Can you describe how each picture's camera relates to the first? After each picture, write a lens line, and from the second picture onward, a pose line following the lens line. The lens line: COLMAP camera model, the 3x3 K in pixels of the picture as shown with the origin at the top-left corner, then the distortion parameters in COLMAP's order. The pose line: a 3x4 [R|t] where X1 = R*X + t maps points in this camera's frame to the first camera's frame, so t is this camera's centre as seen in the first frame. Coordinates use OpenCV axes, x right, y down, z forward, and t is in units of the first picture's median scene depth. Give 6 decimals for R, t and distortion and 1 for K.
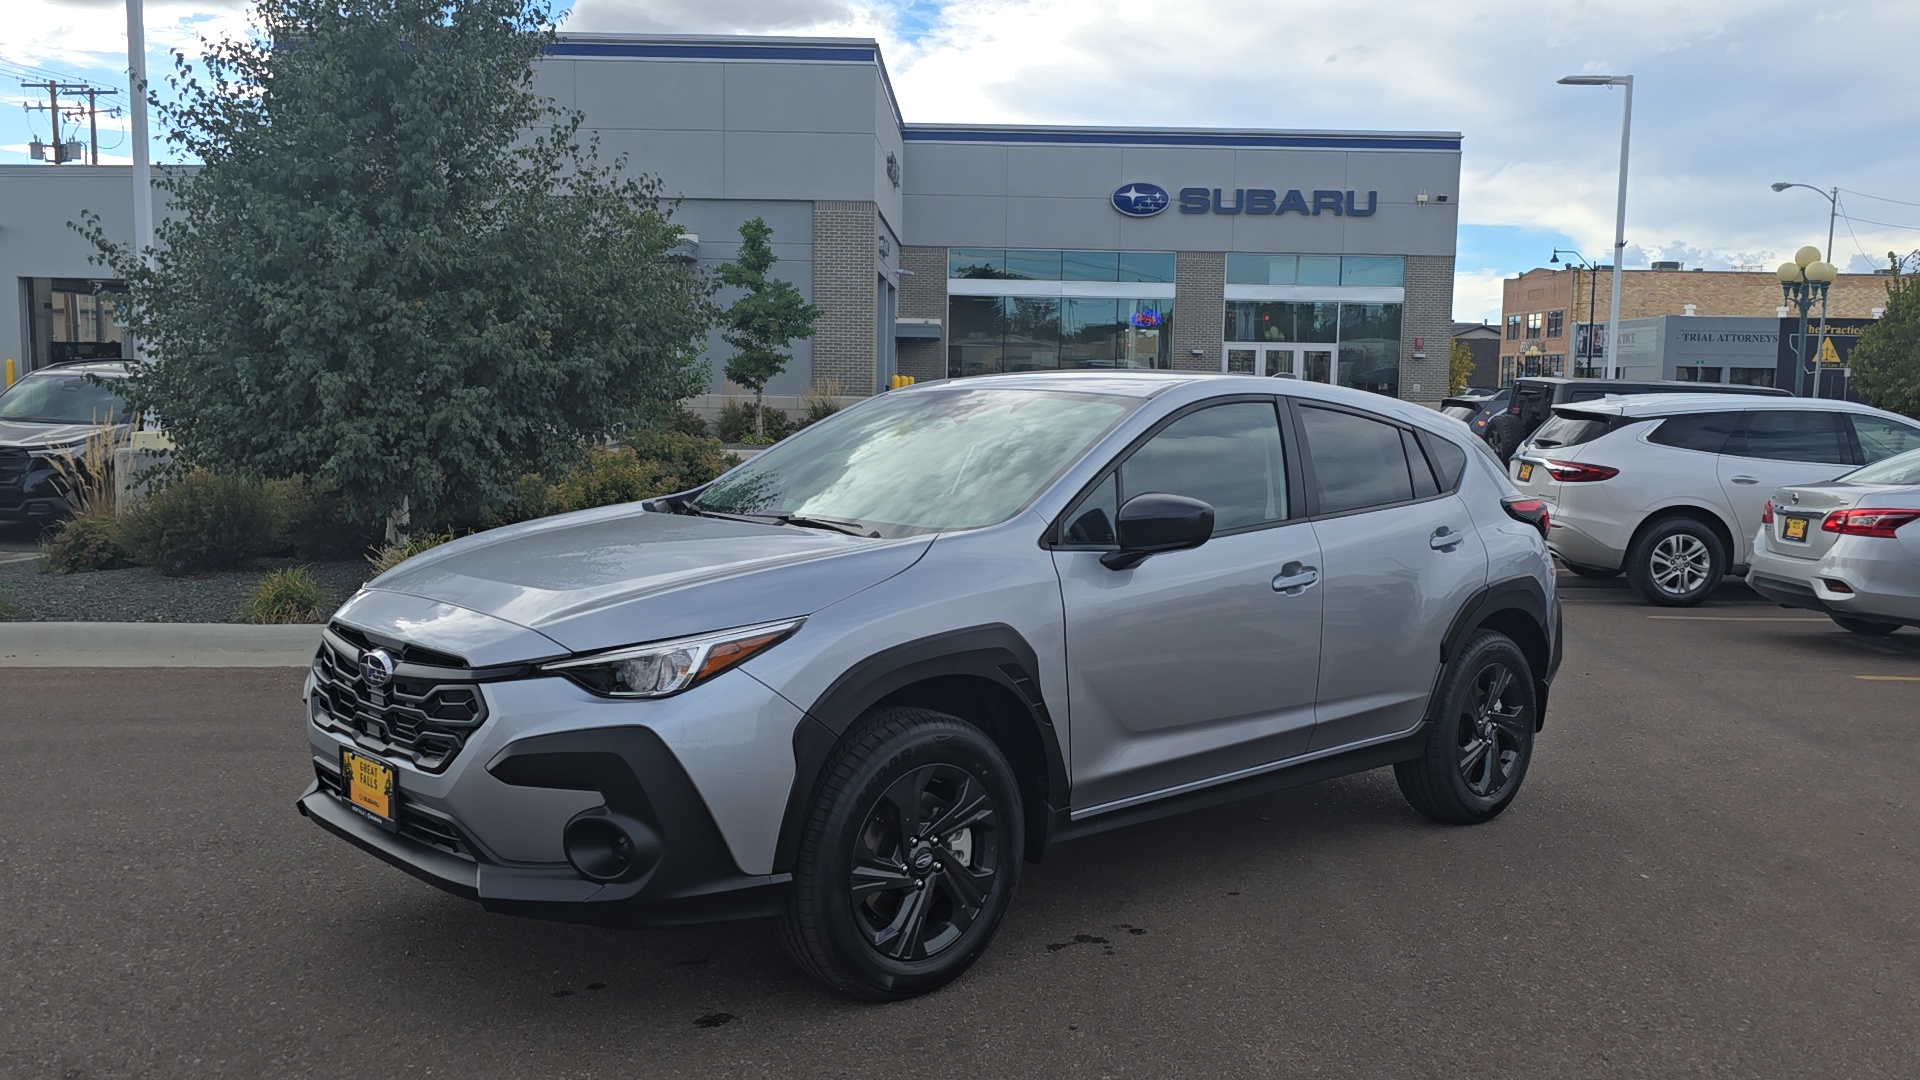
lens RADIAL K [[1598.7, 0, 976.1], [0, 1598.7, 524.9], [0, 0, 1]] dist [-0.007818, 0.017316]
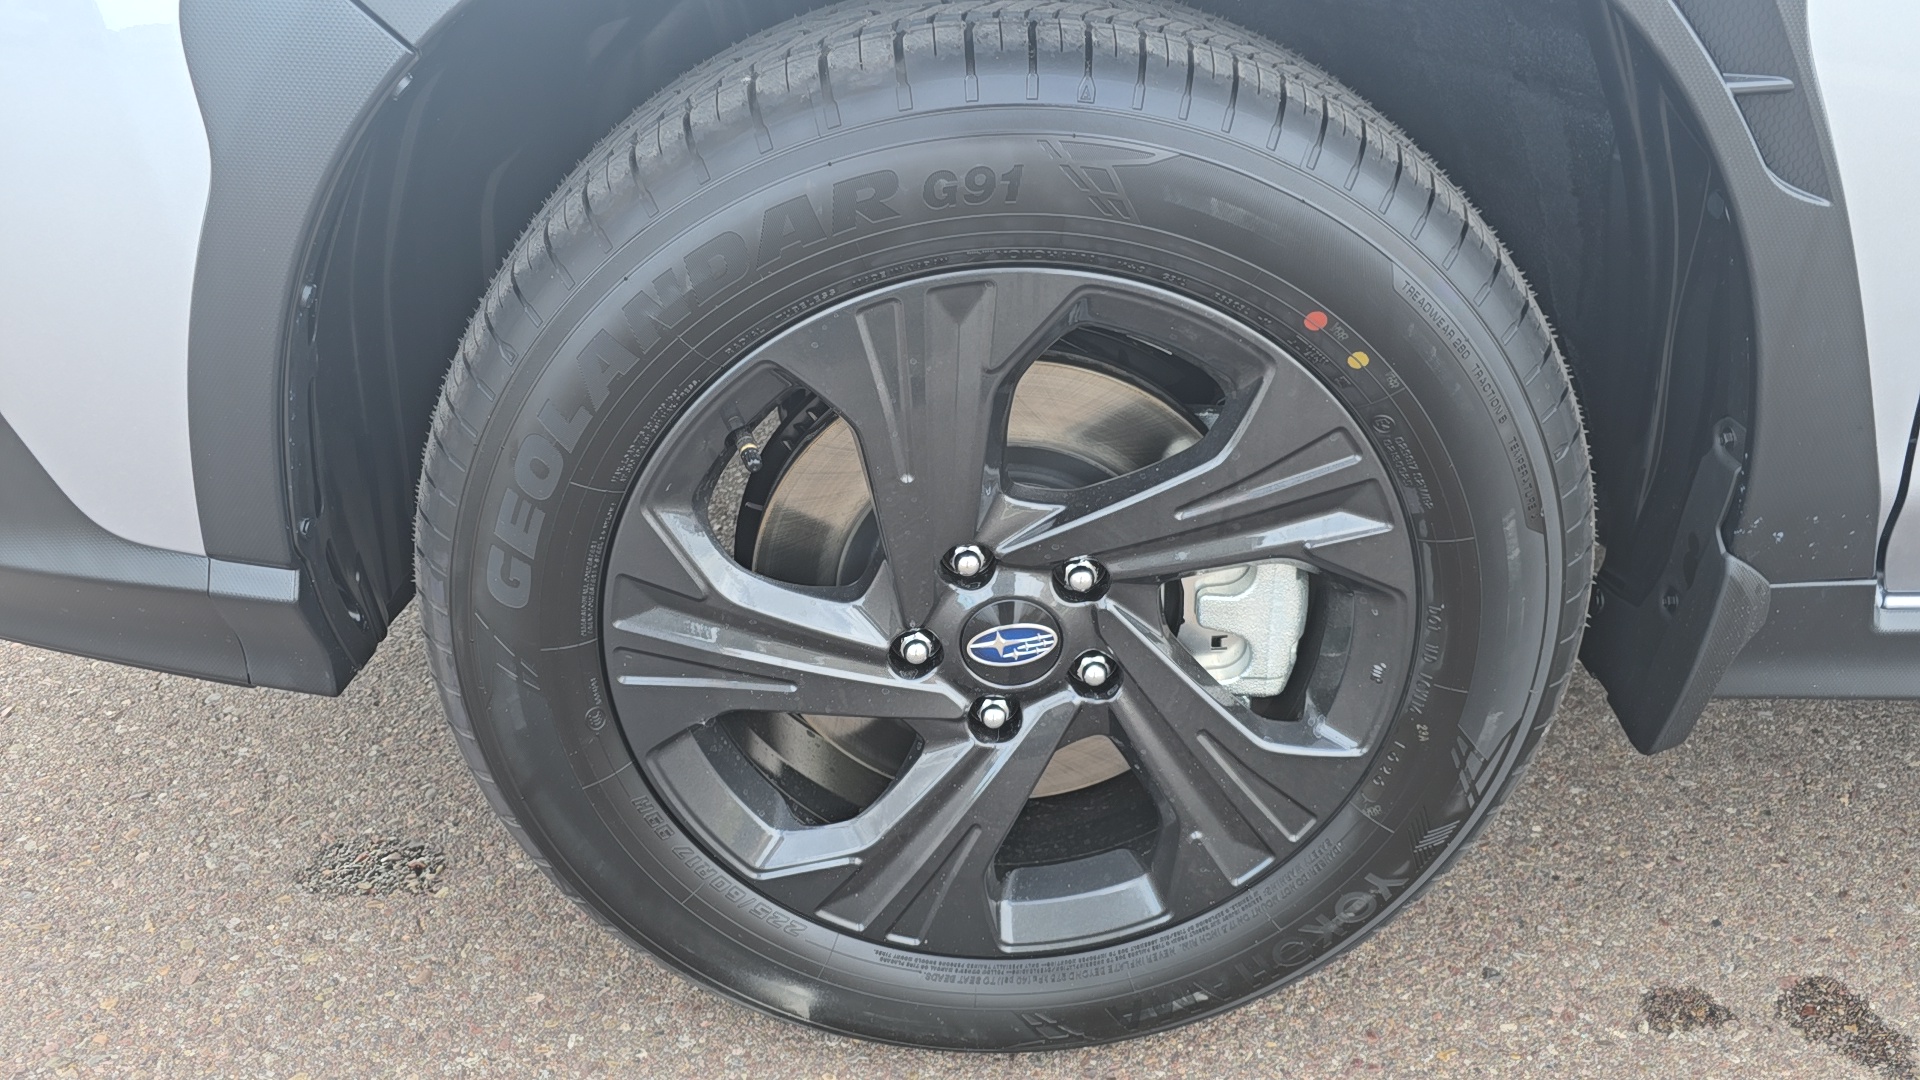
lens RADIAL K [[1598.7, 0, 963.2], [0, 1598.7, 551.4], [0, 0, 1]] dist [-0.007818, 0.017316]
pose [[0.746962, 0.329926, -0.577231, 0.096348], [-0.069246, 0.902075, 0.425989, 0.088824], [0.661251, -0.278226, 0.696662, 0.796288]]
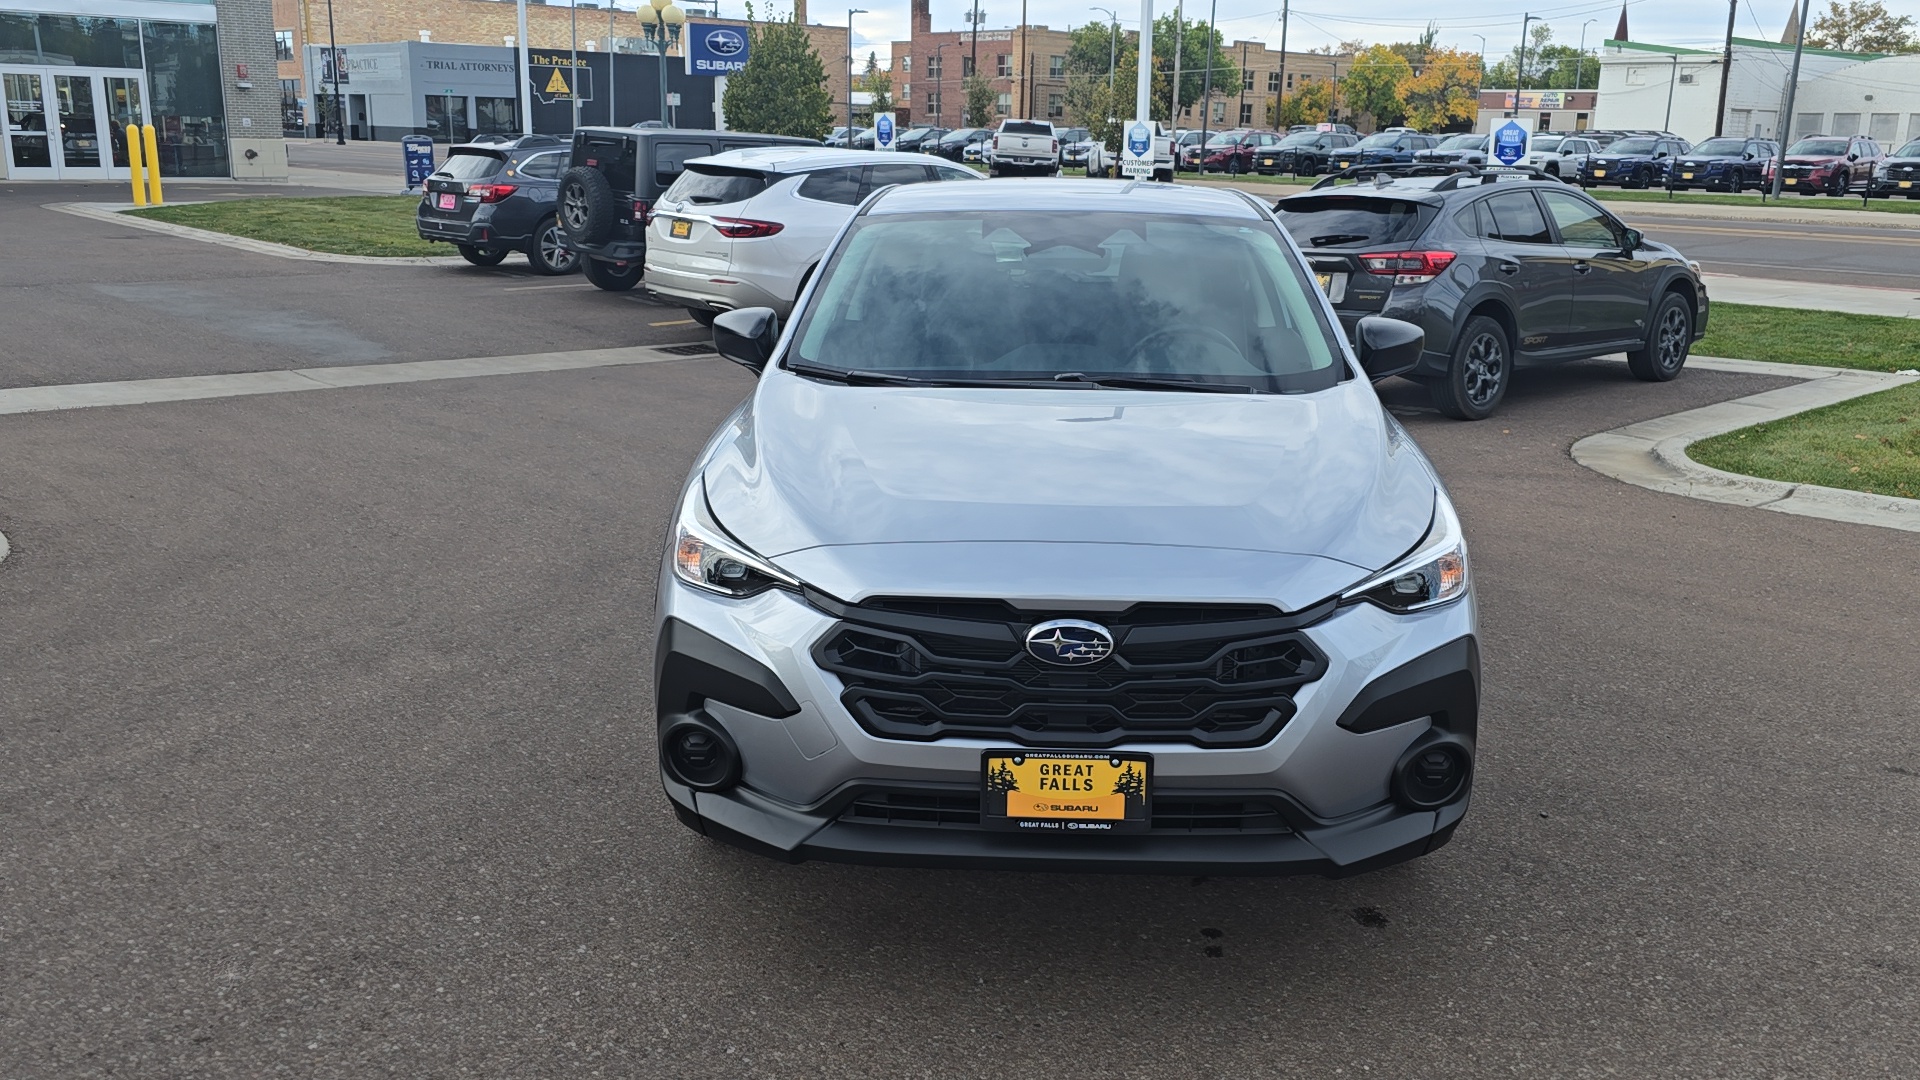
lens RADIAL K [[1598.7, 0, 980.7], [0, 1598.7, 541.4], [0, 0, 1]] dist [-0.007818, 0.017316]
pose [[0.721209, -0.173740, 0.670576, -0.866169], [0.053082, 0.979051, 0.196574, -0.105343], [-0.690681, -0.106175, 0.715323, 0.456285]]
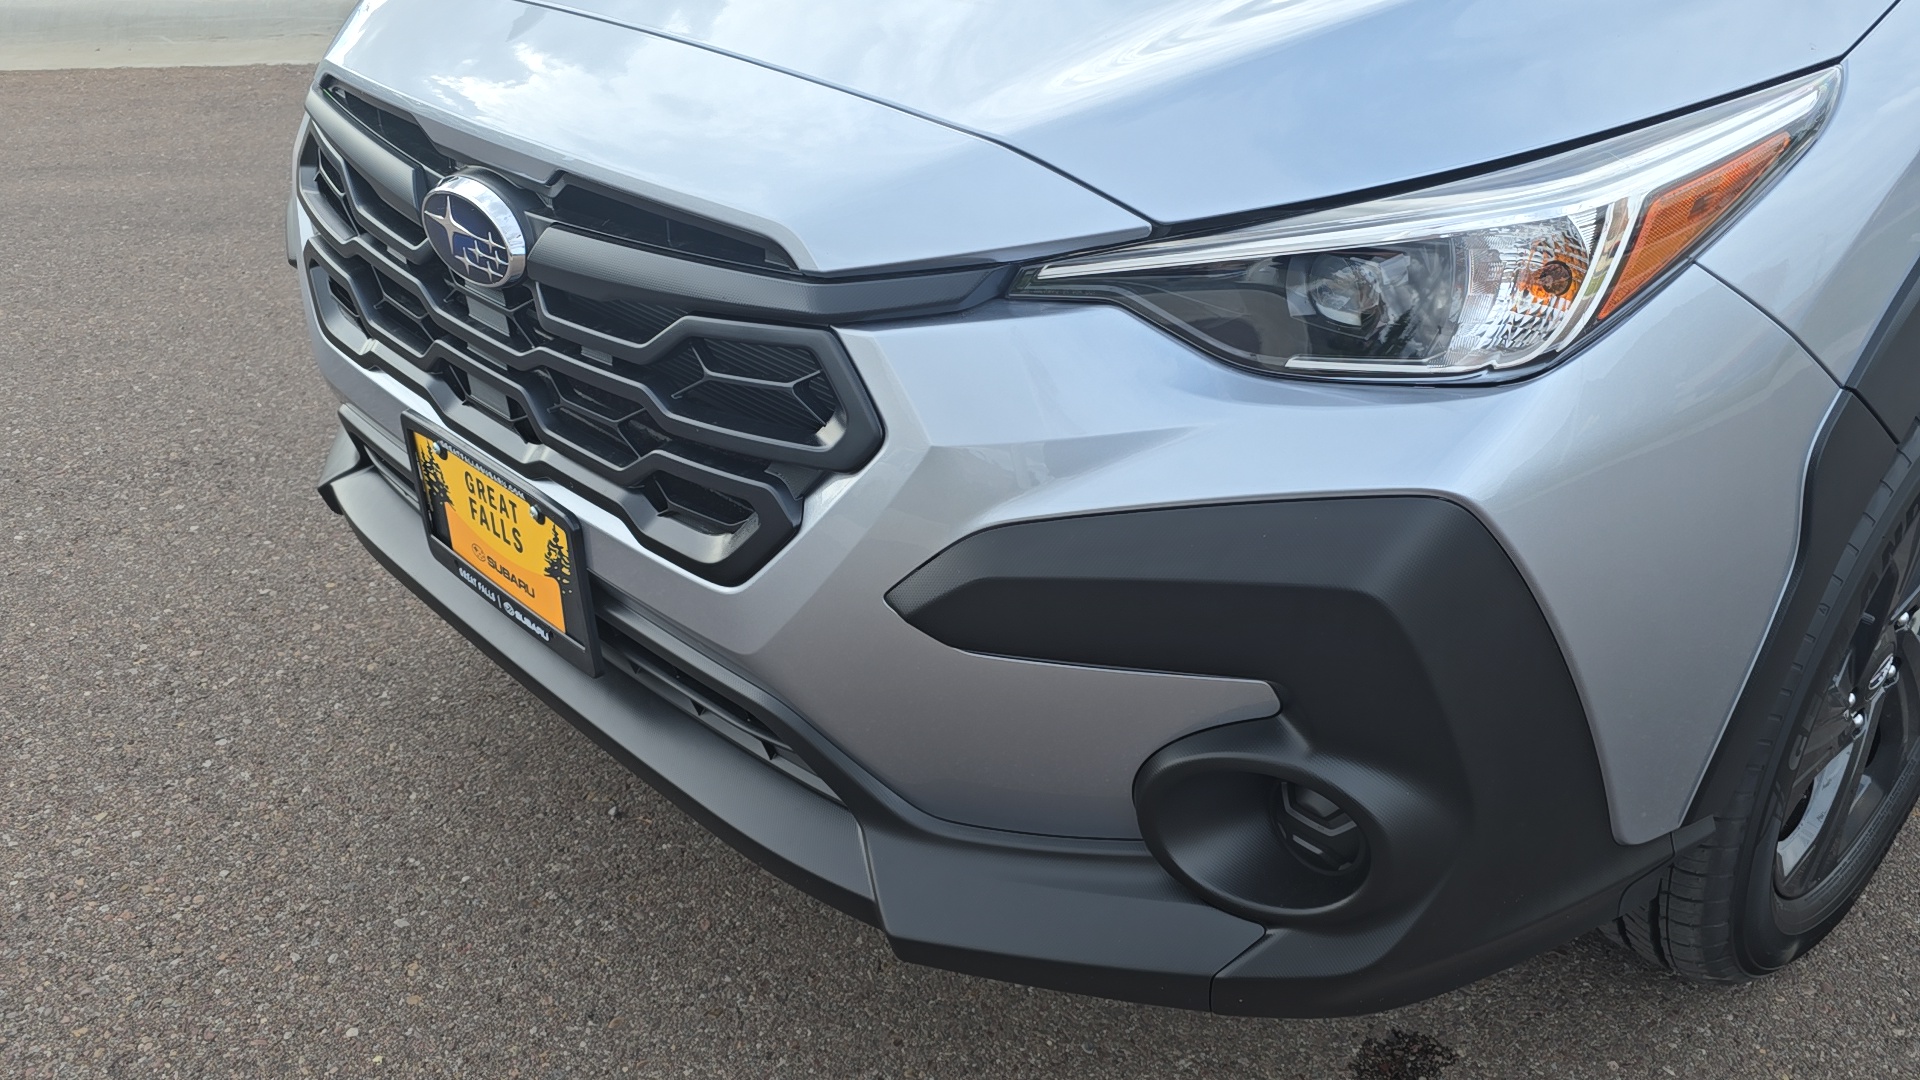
lens RADIAL K [[1598.7, 0, 948.2], [0, 1598.7, 558.0], [0, 0, 1]] dist [-0.007818, 0.017316]
pose [[0.999496, -0.008622, -0.030566, -0.245895], [0.020440, 0.911256, 0.411333, 0.011942], [0.024307, -0.411750, 0.910972, 0.614894]]
